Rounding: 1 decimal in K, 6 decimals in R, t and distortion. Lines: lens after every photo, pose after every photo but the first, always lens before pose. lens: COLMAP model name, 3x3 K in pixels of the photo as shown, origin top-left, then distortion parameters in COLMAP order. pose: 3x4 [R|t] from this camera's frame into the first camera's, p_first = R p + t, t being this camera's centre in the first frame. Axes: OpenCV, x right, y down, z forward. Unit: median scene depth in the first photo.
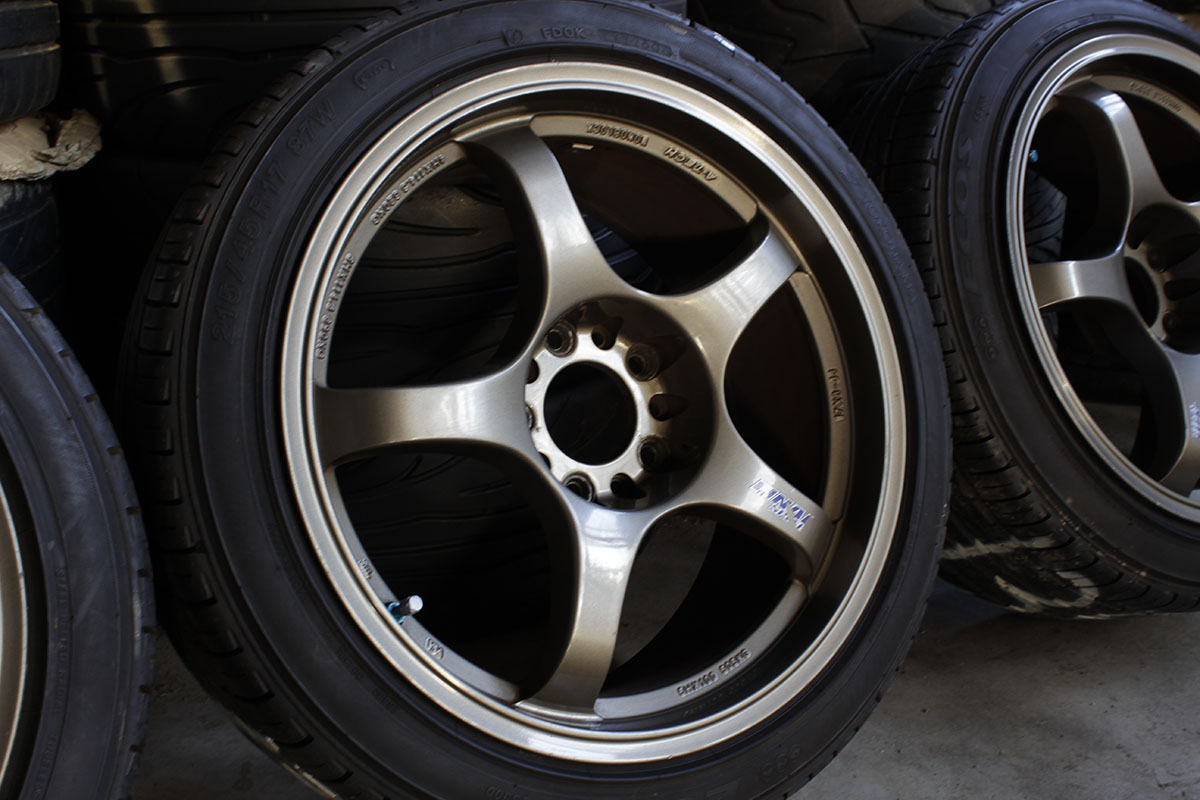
lens RADIAL K [[1280.2, 0, 600.0], [0, 1280.2, 400.0], [0, 0, 1]] dist [-0.159603, 0.219742]
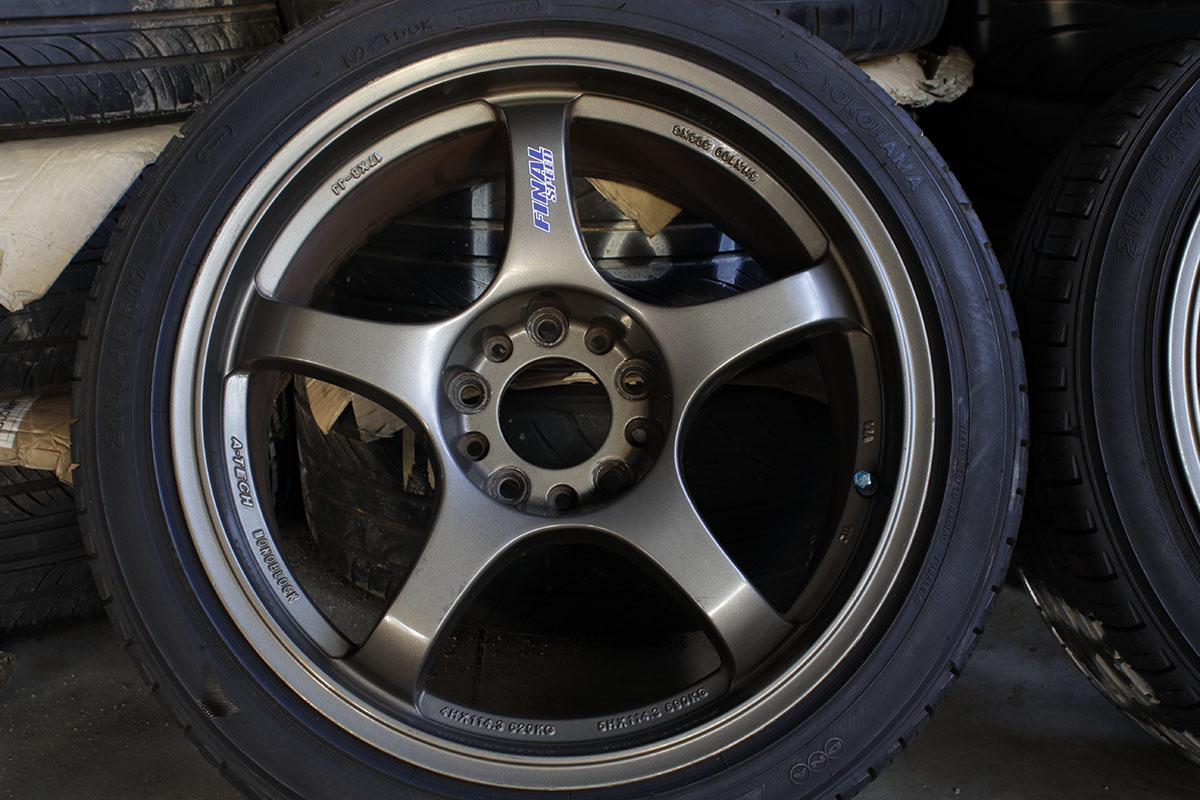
lens RADIAL K [[1515.1, 0, 600.0], [0, 1515.1, 400.0], [0, 0, 1]] dist [-0.041944, 0.026264]
pose [[0.876806, 0.156170, -0.454778, -0.080153], [-0.166128, 0.985935, 0.018274, 0.131099], [0.451235, 0.059529, 0.890417, -0.376899]]
